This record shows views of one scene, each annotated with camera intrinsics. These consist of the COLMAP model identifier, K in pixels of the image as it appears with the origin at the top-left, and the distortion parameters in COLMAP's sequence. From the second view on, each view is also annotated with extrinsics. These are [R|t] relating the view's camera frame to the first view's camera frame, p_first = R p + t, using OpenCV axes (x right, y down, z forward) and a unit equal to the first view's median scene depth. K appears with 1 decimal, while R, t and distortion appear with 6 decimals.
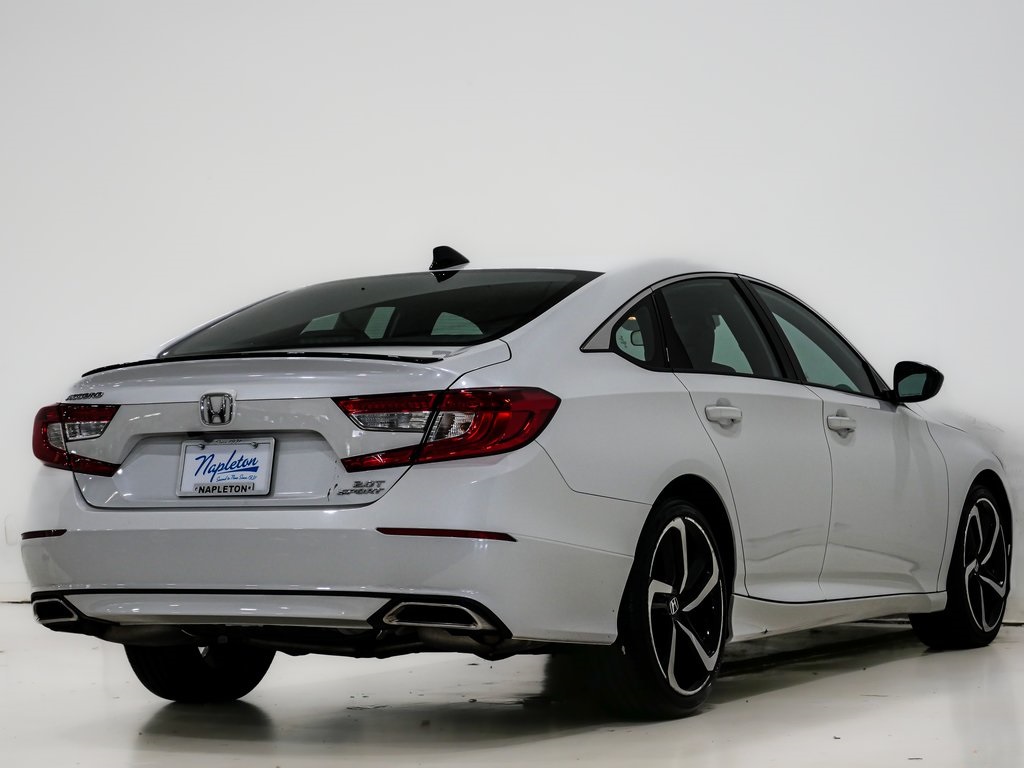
lens RADIAL K [[2337.3, 0, 513.8], [0, 2337.3, 385.0], [0, 0, 1]] dist [0.191310, 0.000000]
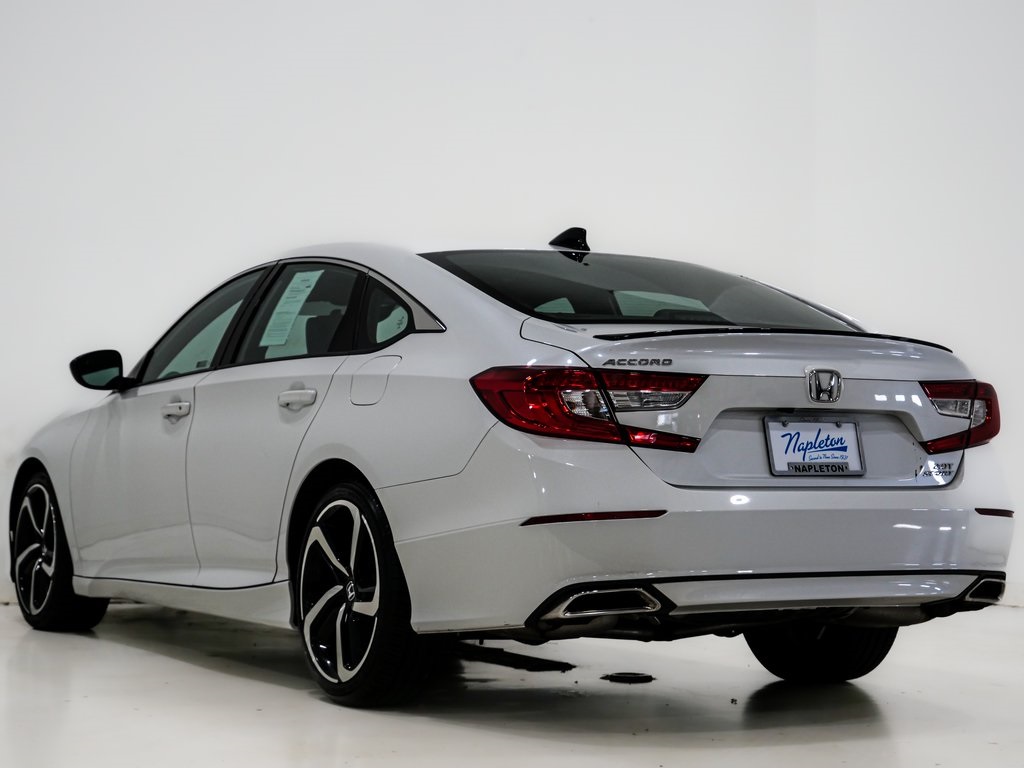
lens RADIAL K [[2140.4, 0, 506.6], [0, 2140.4, 382.6], [0, 0, 1]] dist [0.171978, 0.000000]
pose [[0.529236, 0.046423, 0.847204, -0.945782], [-0.045431, 0.998620, -0.026340, 0.038174], [-0.847258, -0.024549, 0.530614, 0.637813]]
